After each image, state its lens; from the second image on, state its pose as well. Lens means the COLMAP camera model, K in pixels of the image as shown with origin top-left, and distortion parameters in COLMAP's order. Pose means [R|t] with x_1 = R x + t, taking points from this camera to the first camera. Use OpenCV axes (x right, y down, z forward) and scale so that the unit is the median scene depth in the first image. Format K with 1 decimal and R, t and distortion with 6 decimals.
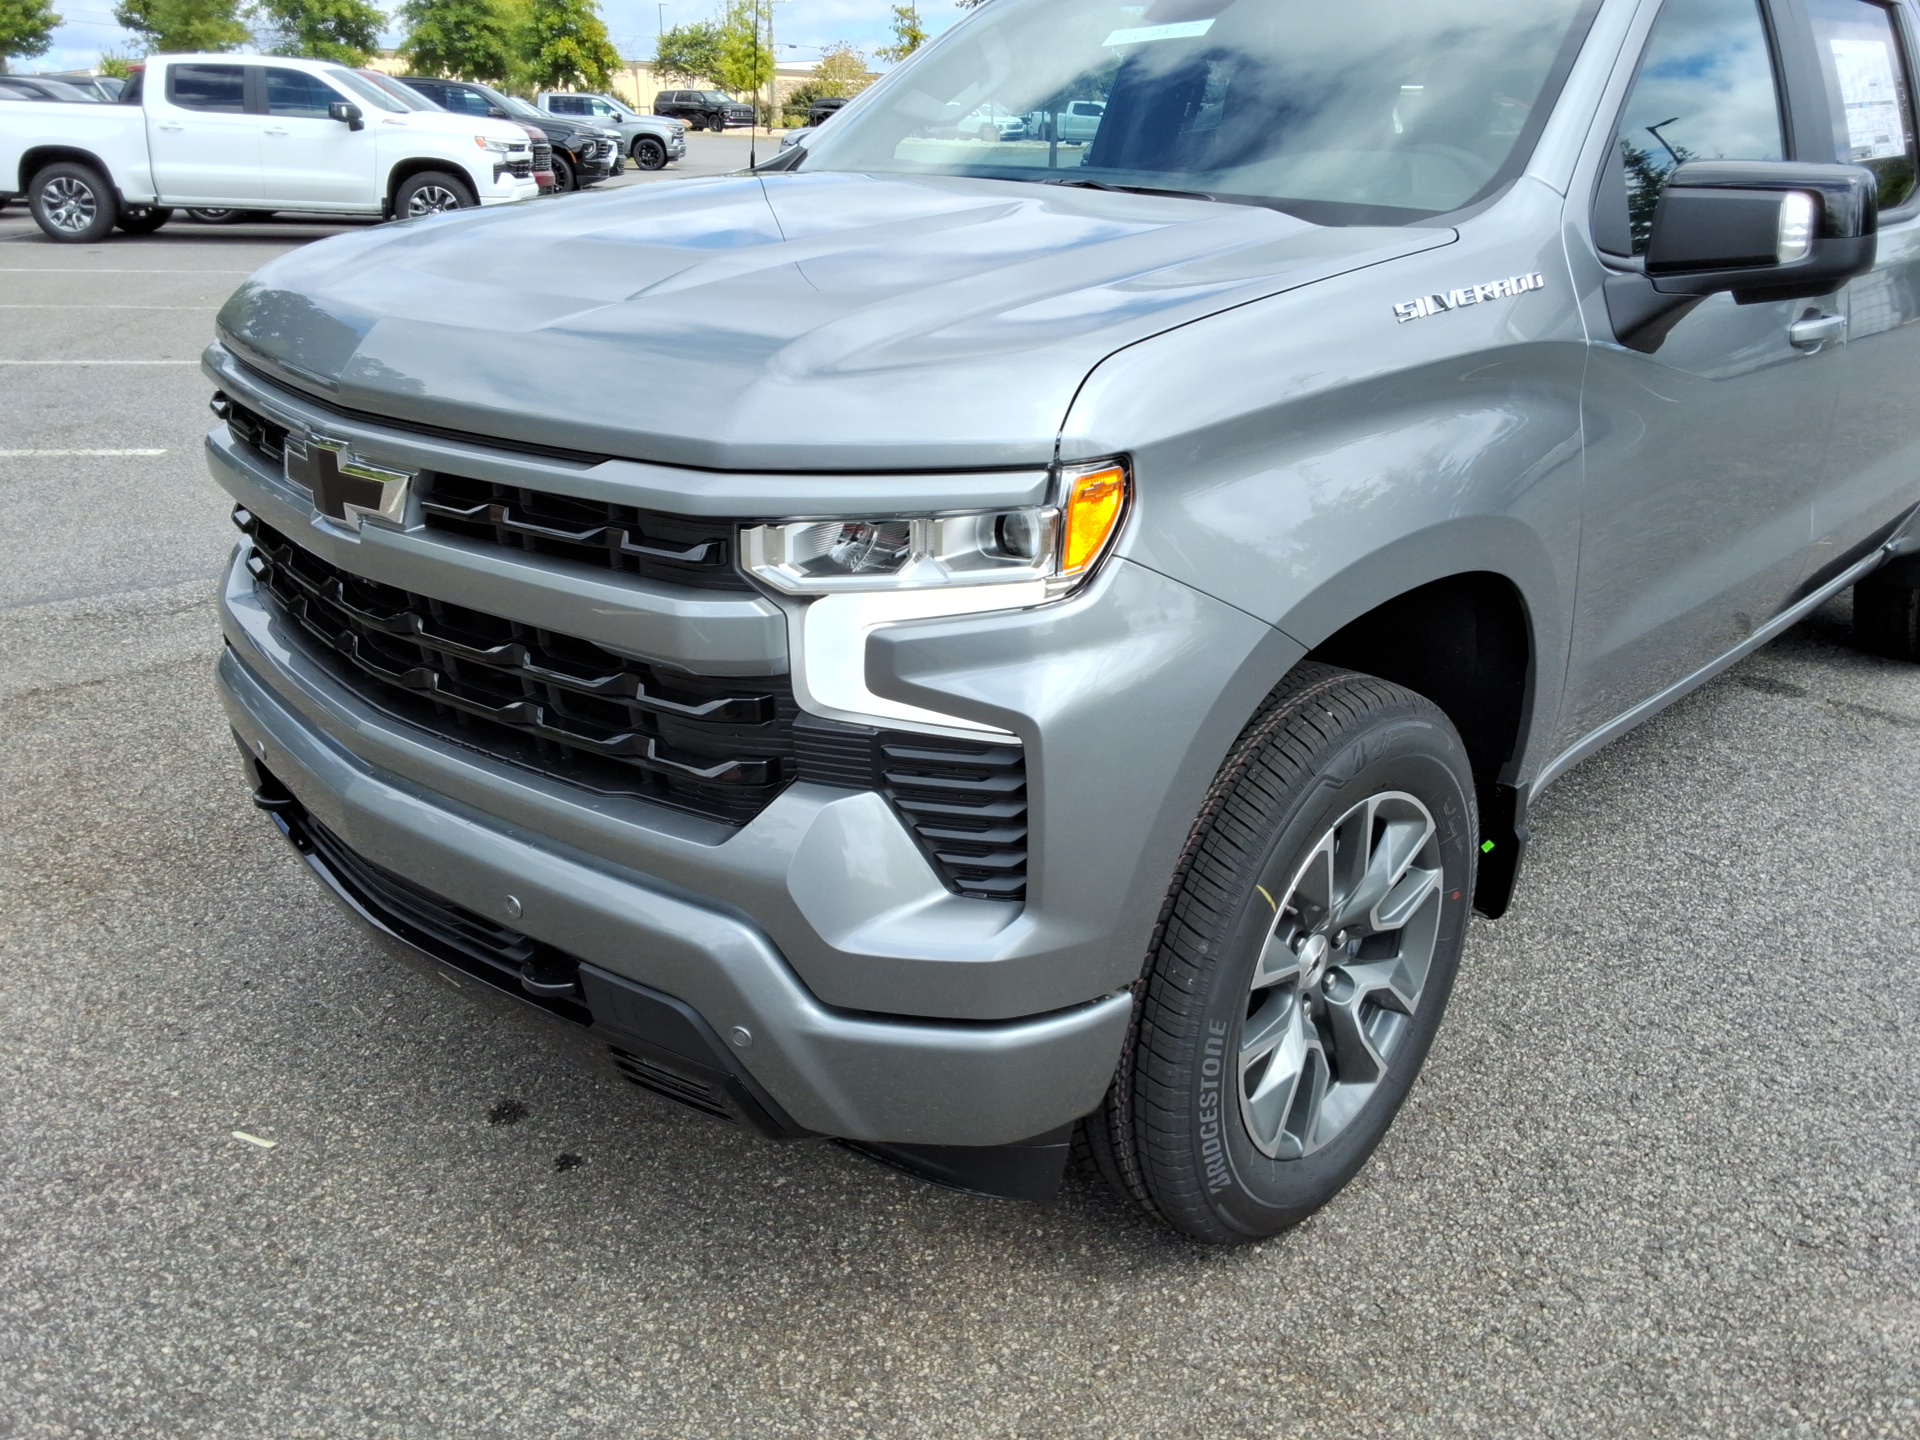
lens RADIAL K [[1535.3, 0, 963.3], [0, 1535.3, 709.1], [0, 0, 1]] dist [0.095586, -0.146280]
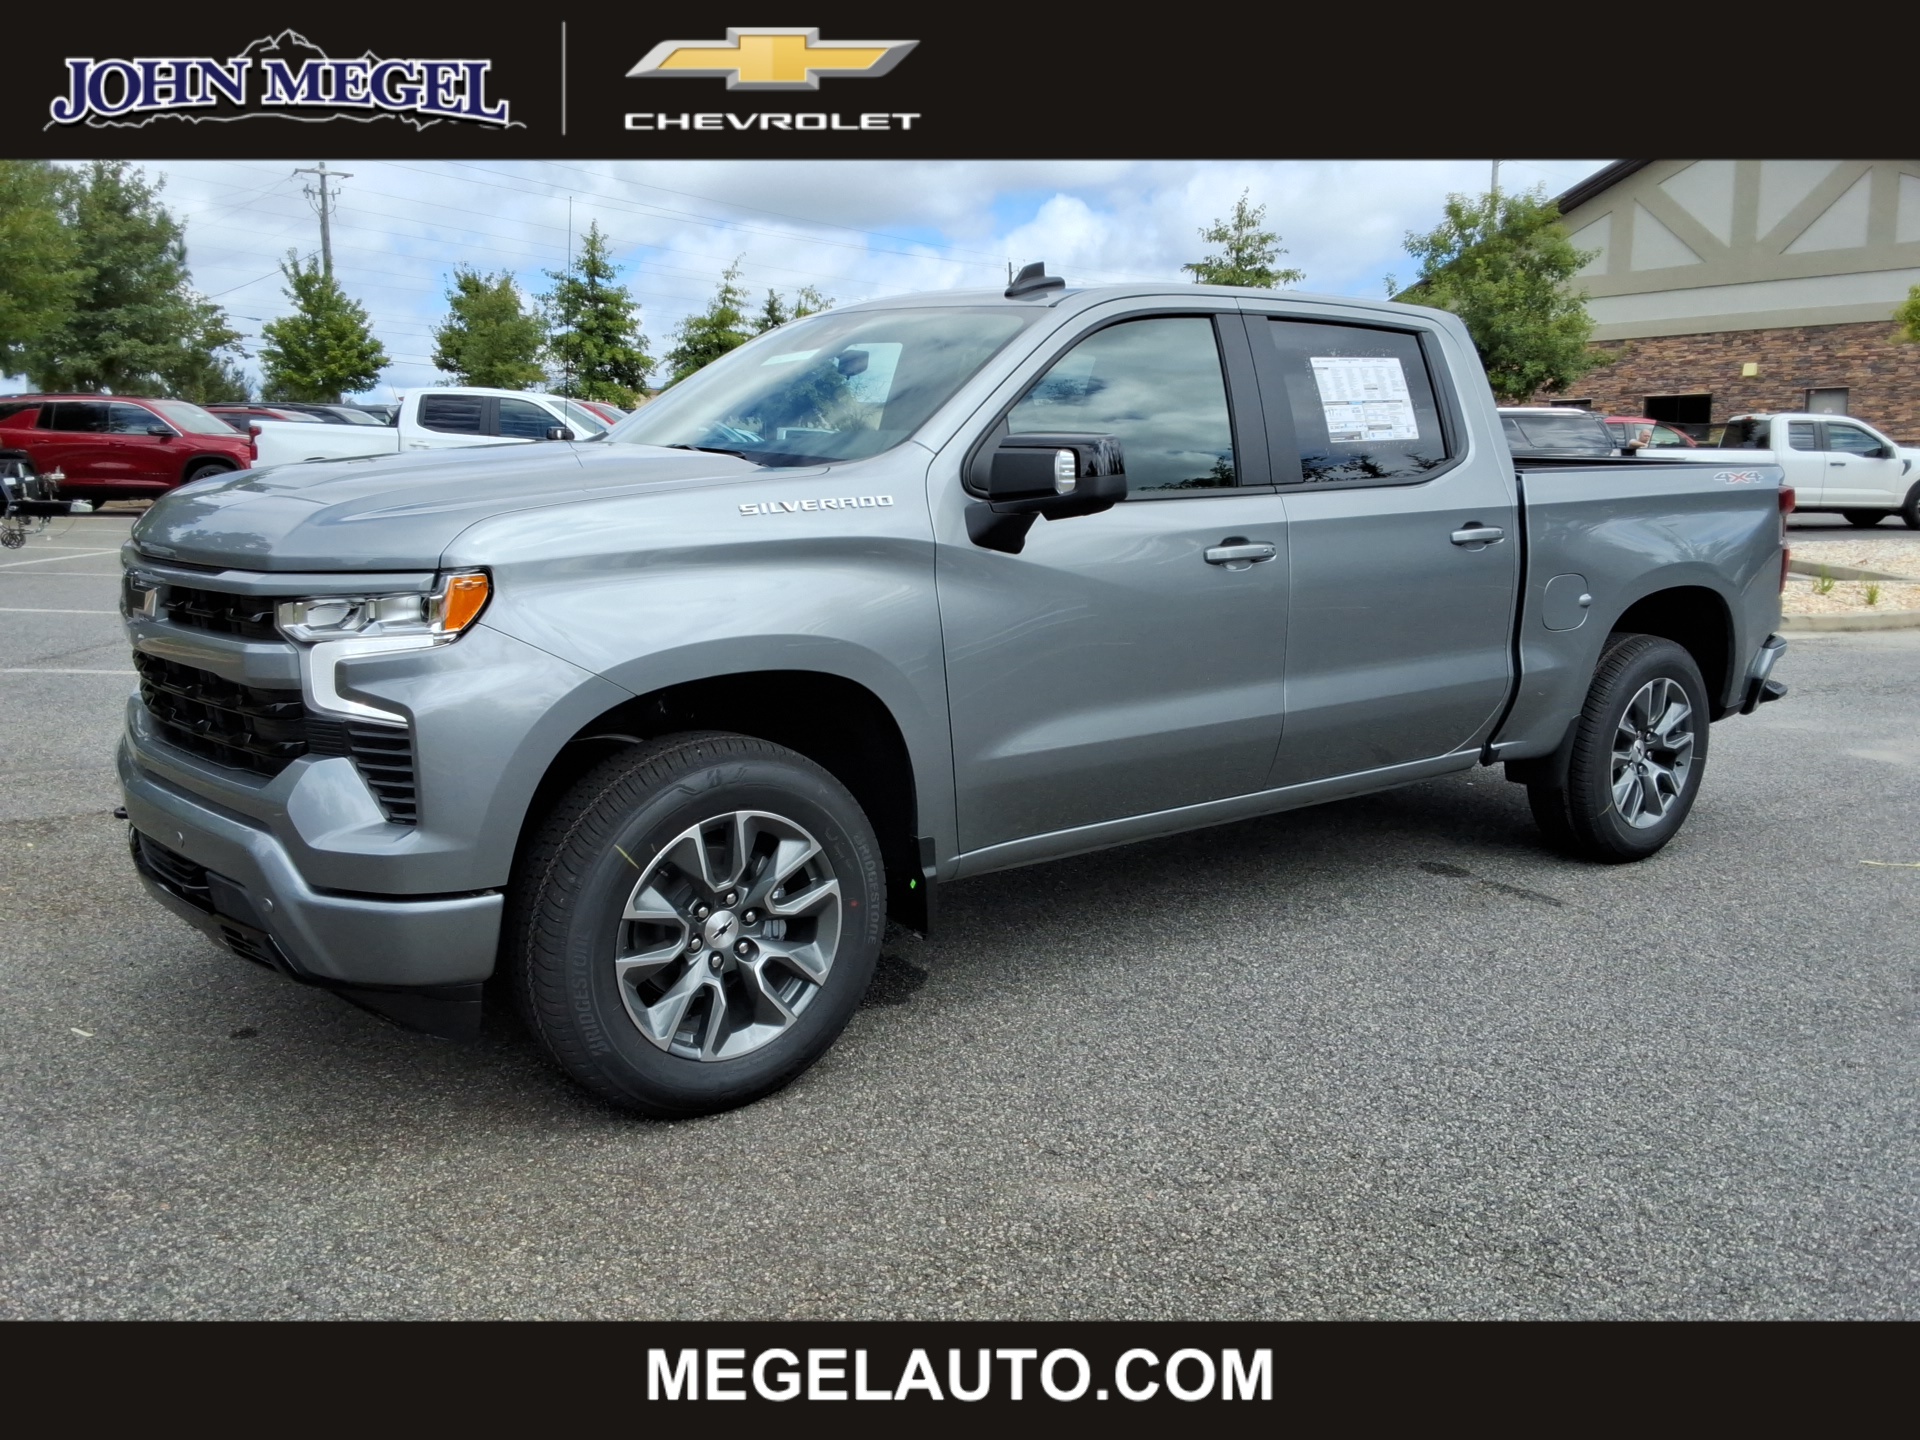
lens RADIAL K [[1535.3, 0, 975.9], [0, 1535.3, 705.5], [0, 0, 1]] dist [0.095586, -0.146280]
pose [[0.989486, 0.024181, -0.142592, 0.681456], [-0.051661, 0.979974, -0.192306, 0.226215], [0.135087, 0.197651, 0.970920, -0.469294]]
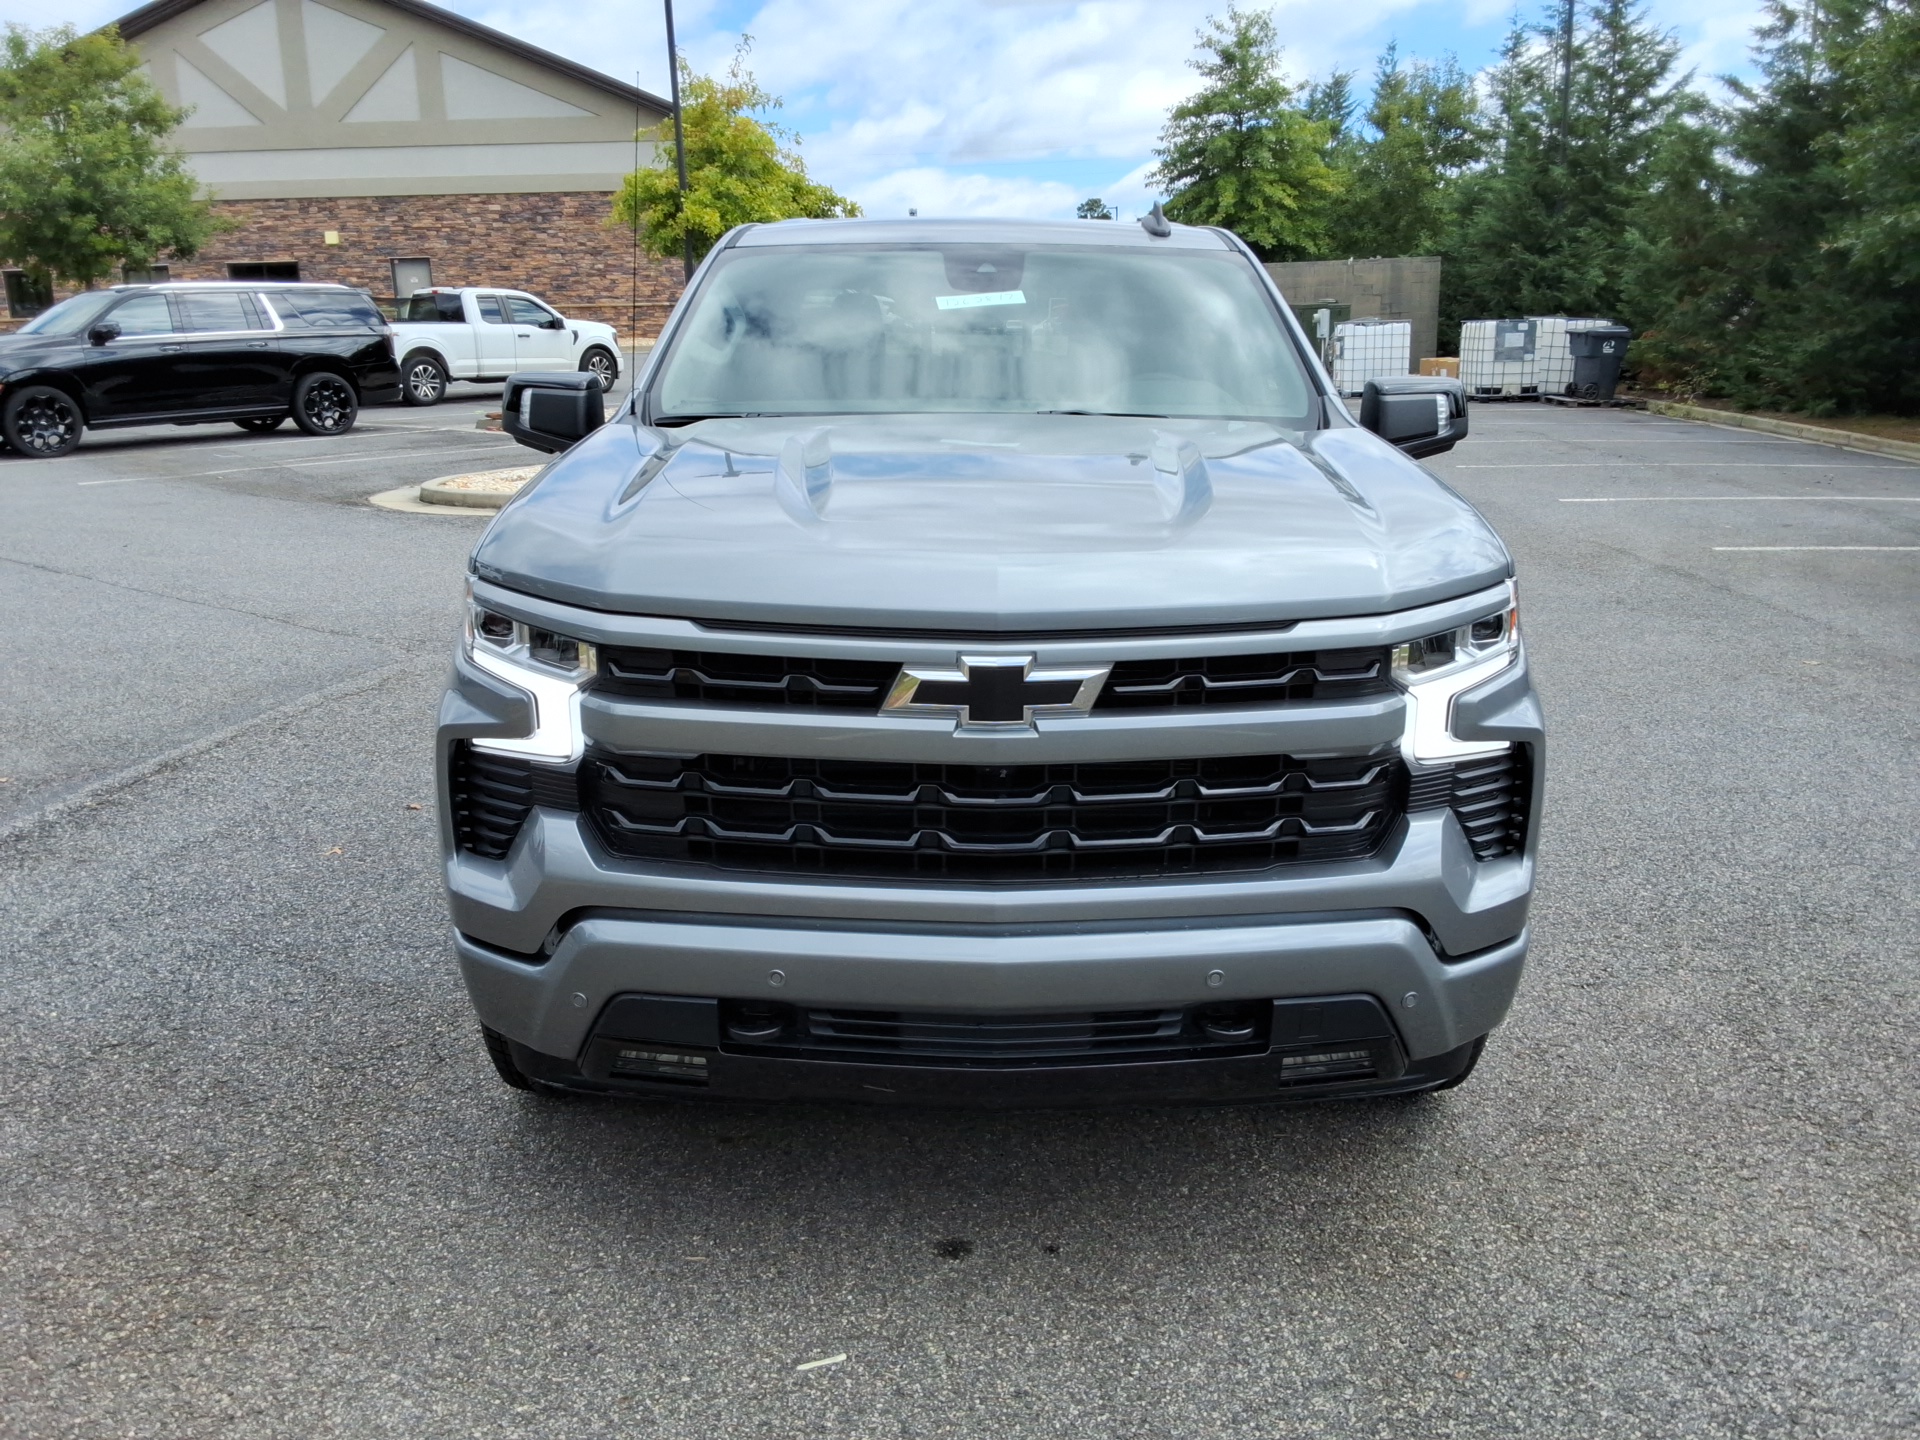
lens RADIAL K [[1535.3, 0, 971.5], [0, 1535.3, 709.3], [0, 0, 1]] dist [0.095586, -0.146280]
pose [[0.723091, -0.187465, 0.664828, -1.067474], [0.258792, 0.965890, -0.009113, -0.112444], [-0.640442, 0.178642, 0.746941, 0.106298]]
